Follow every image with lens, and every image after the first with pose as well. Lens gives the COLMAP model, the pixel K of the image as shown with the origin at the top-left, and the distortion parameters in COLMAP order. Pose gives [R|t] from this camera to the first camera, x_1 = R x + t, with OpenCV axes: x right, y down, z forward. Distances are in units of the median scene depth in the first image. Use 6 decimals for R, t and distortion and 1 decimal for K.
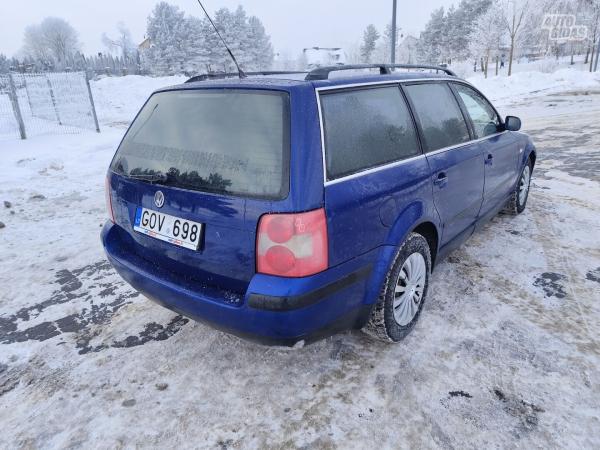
lens RADIAL K [[401.9, 0, 298.3], [0, 401.9, 228.5], [0, 0, 1]] dist [0.059437, -0.057877]
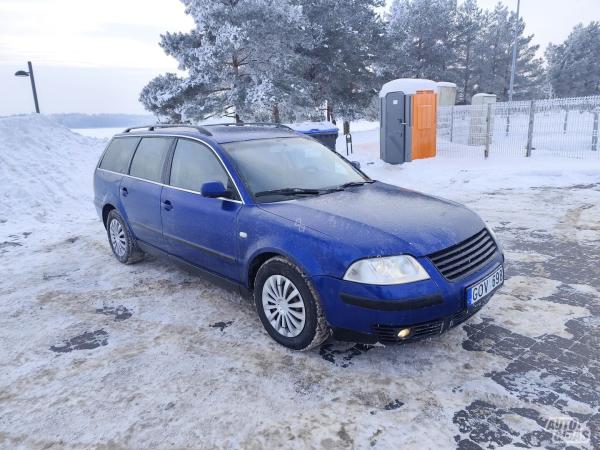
lens RADIAL K [[401.9, 0, 298.3], [0, 401.9, 228.5], [0, 0, 1]] dist [0.059437, -0.057877]
pose [[-0.110301, 0.284717, -0.952245, 1.815886], [-0.300100, 0.903833, 0.305003, -0.671279], [0.947509, 0.319411, -0.014250, 1.629925]]
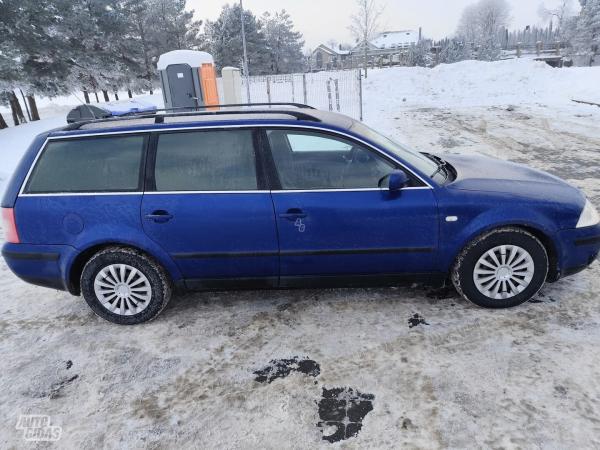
lens RADIAL K [[401.9, 0, 298.3], [0, 401.9, 228.5], [0, 0, 1]] dist [0.059437, -0.057877]
pose [[0.606984, 0.271153, -0.747025, 1.360060], [-0.229291, 0.959771, 0.162068, -0.337430], [0.760918, 0.072914, 0.644738, 0.501604]]
